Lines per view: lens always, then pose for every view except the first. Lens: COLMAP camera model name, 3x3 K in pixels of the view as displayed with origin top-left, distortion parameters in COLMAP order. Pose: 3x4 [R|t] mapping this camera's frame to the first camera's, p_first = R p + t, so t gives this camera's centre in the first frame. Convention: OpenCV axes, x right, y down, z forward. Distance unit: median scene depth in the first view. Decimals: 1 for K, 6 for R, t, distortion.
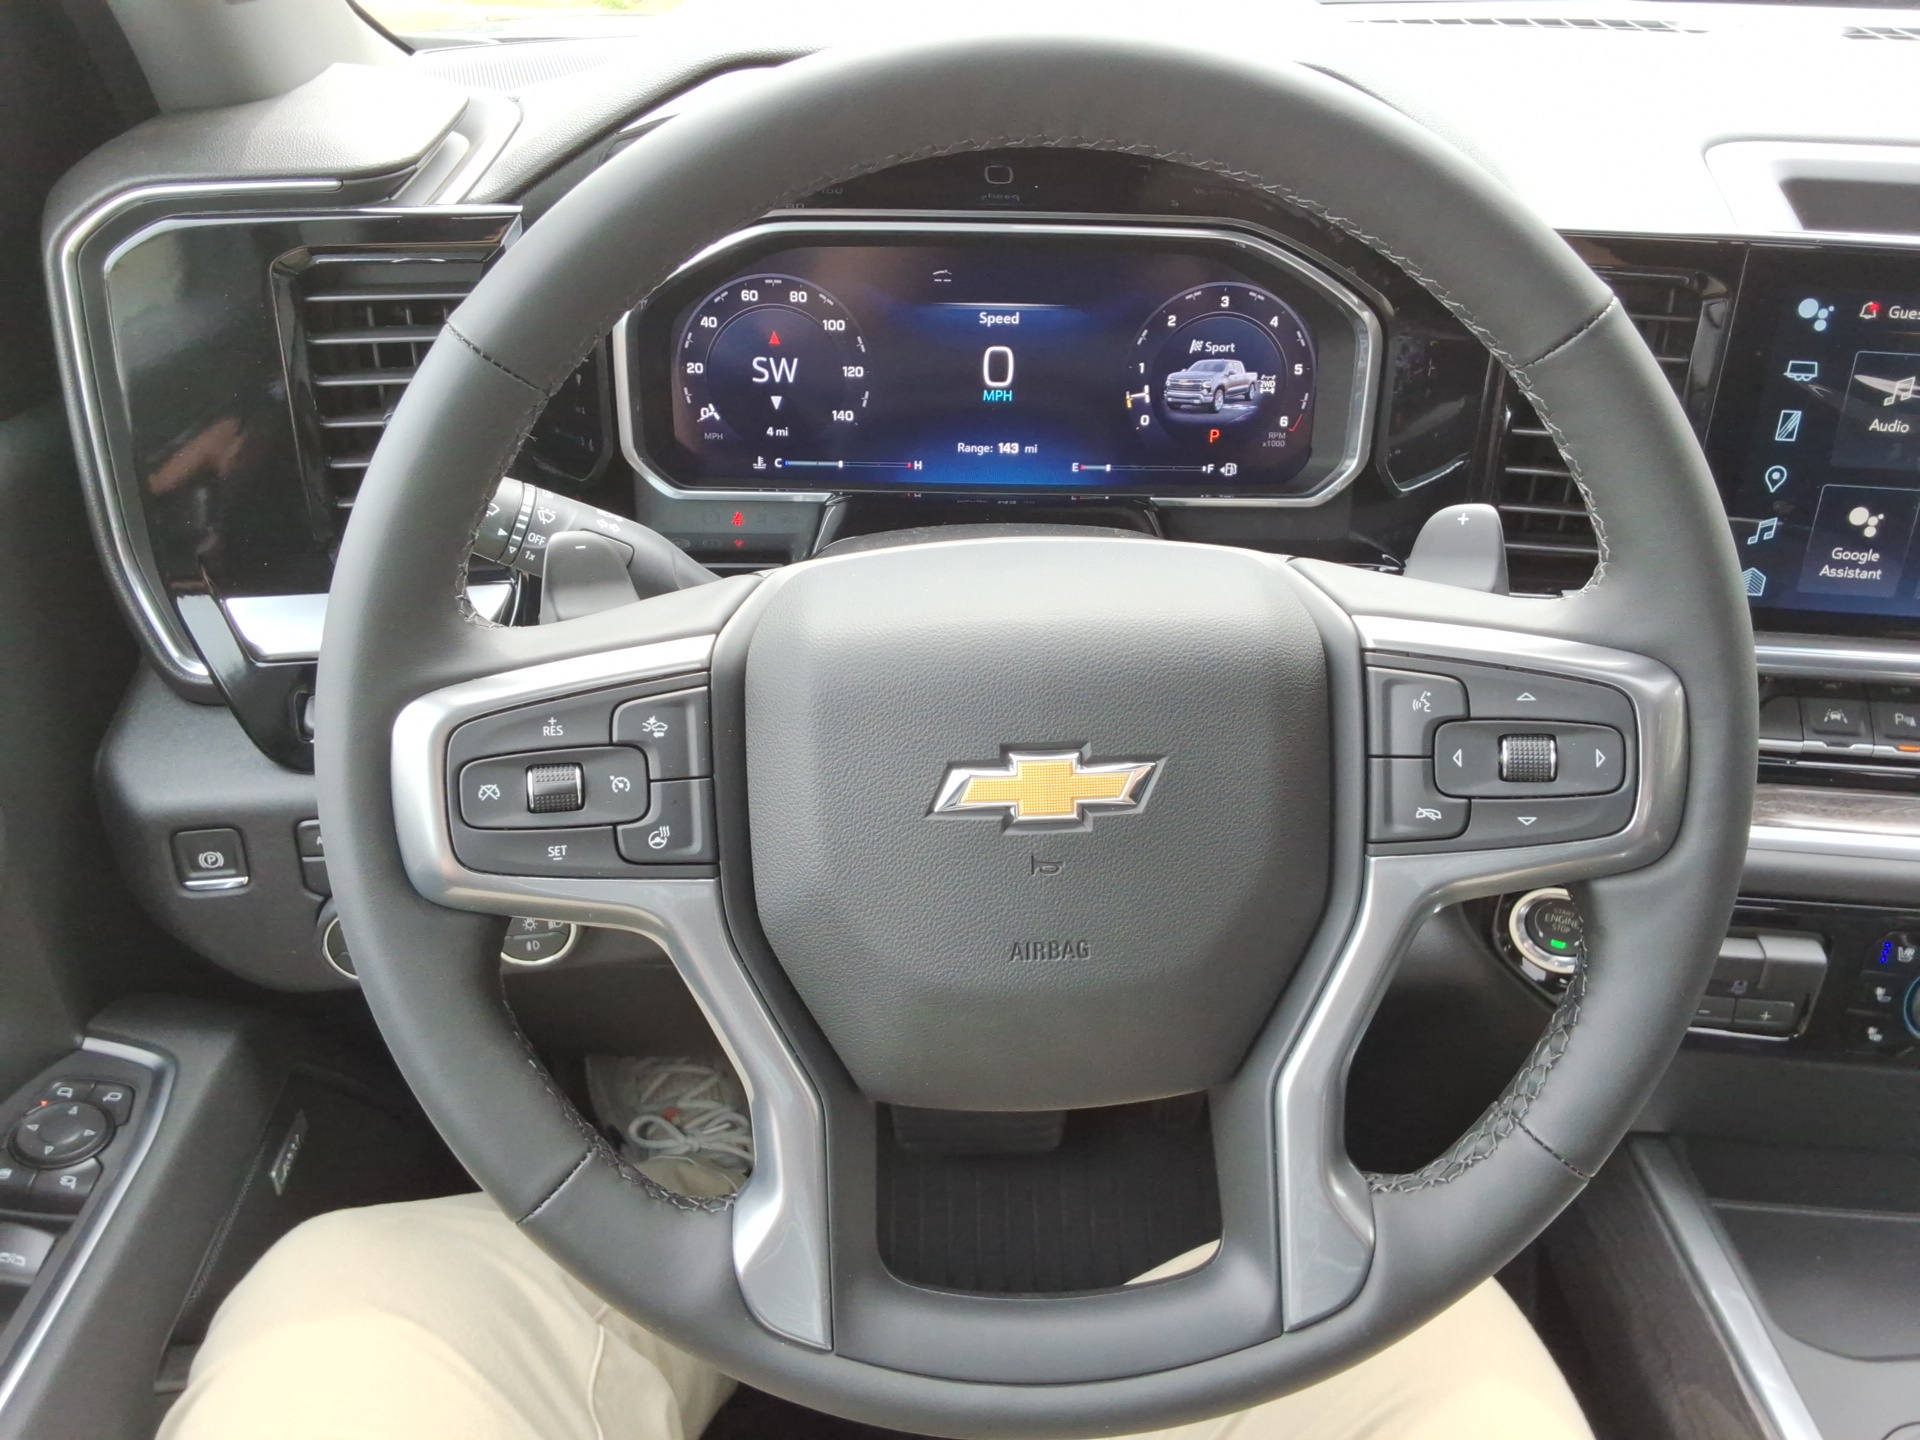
lens RADIAL K [[1540.5, 0, 978.4], [0, 1540.5, 708.7], [0, 0, 1]] dist [0.104399, -0.160943]
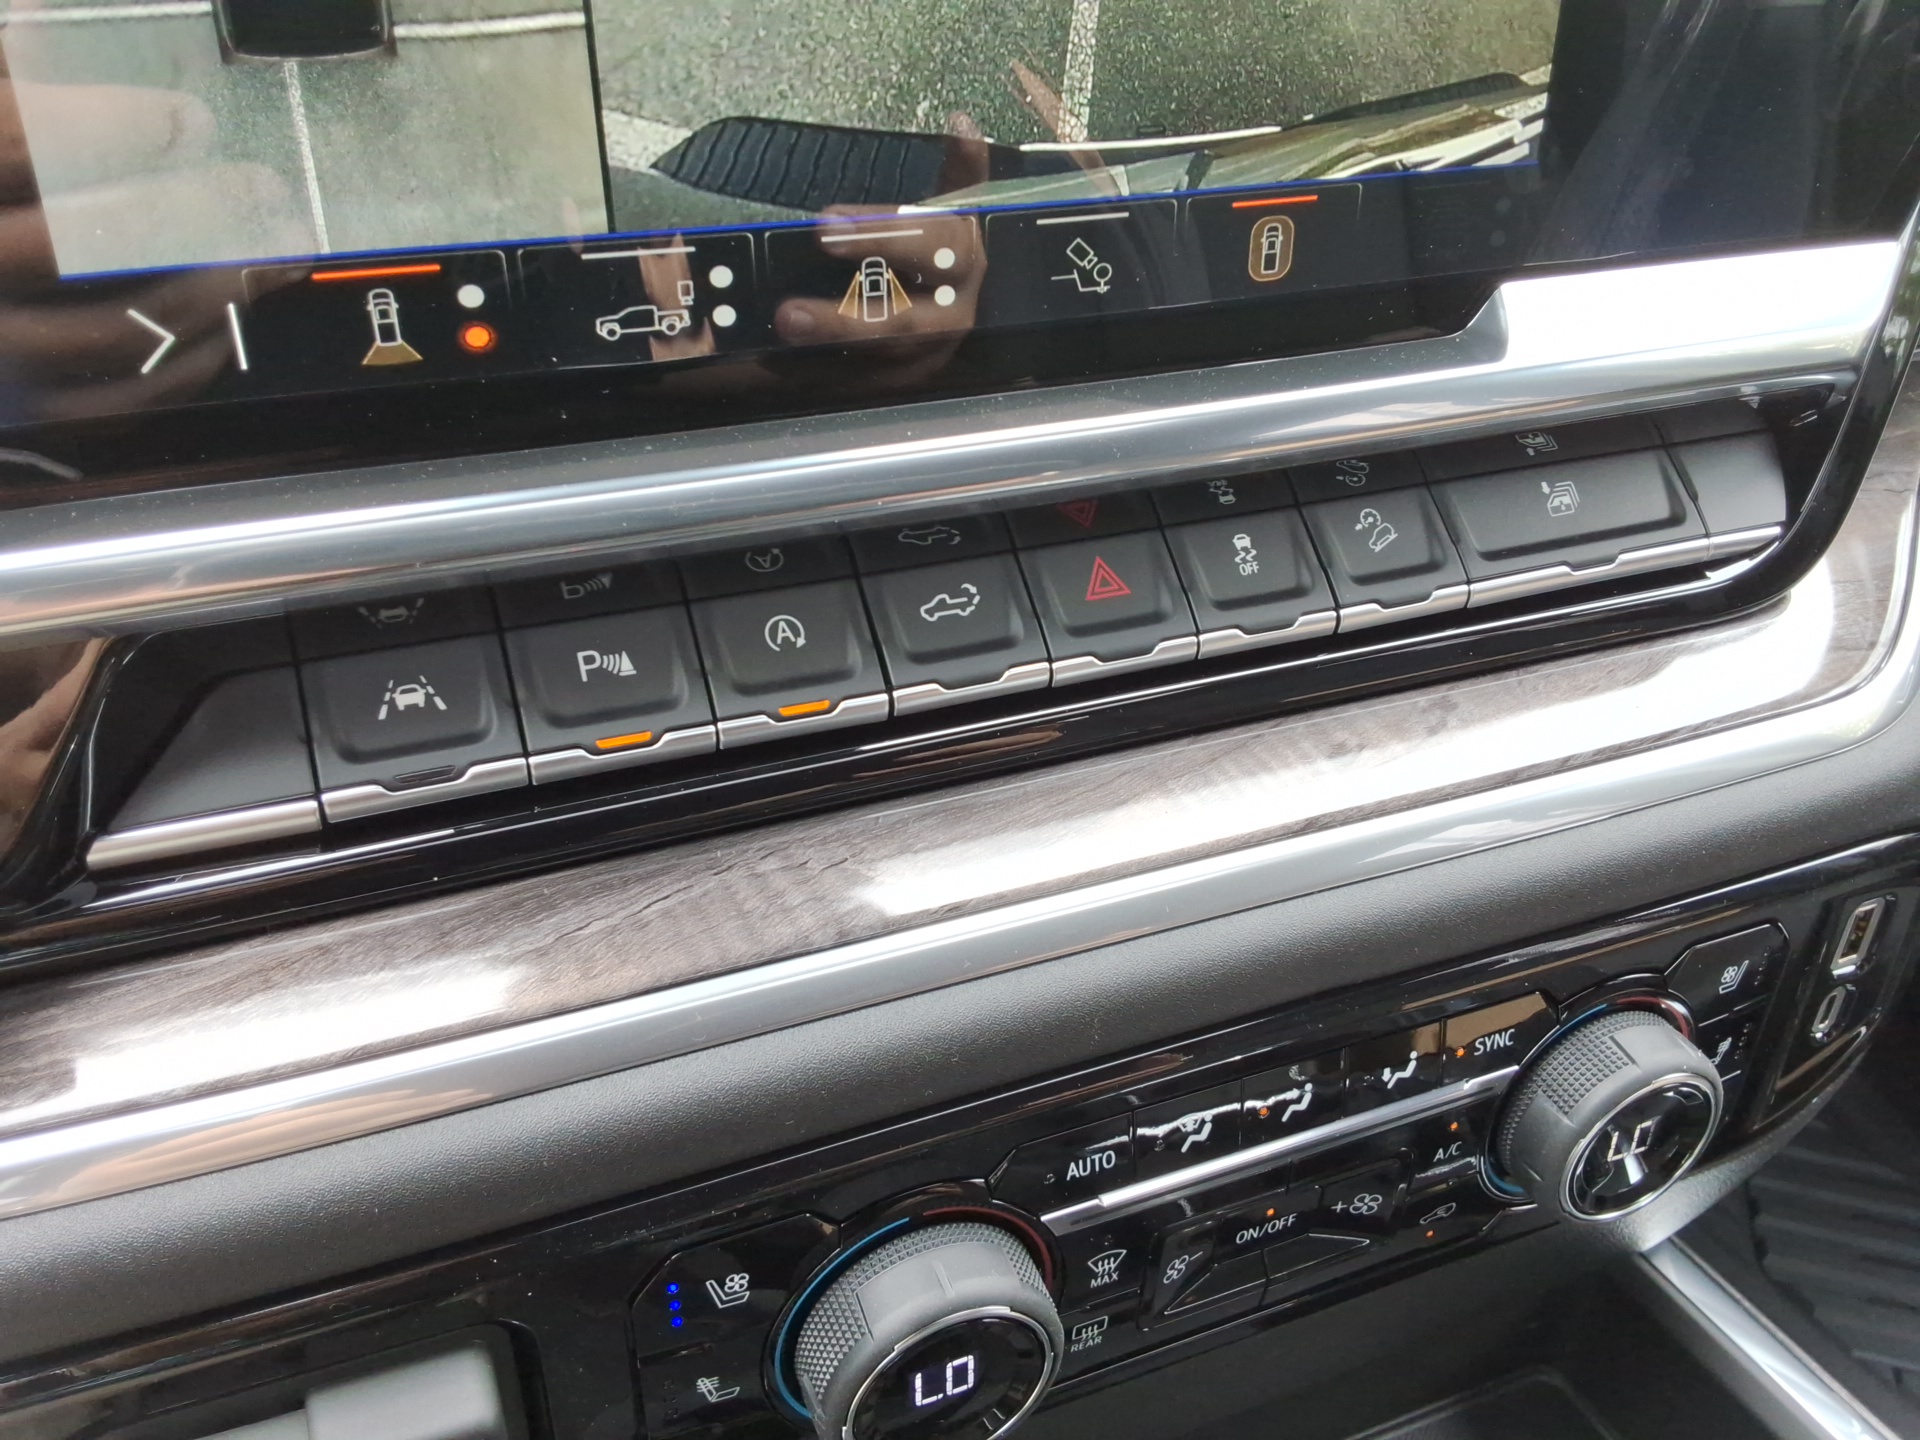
lens RADIAL K [[1540.5, 0, 966.5], [0, 1540.5, 722.5], [0, 0, 1]] dist [0.104399, -0.160943]
pose [[0.889499, -0.246099, 0.385002, 0.537517], [0.221206, 0.969179, 0.108444, -0.000232], [-0.399823, -0.011296, 0.916523, 0.647260]]
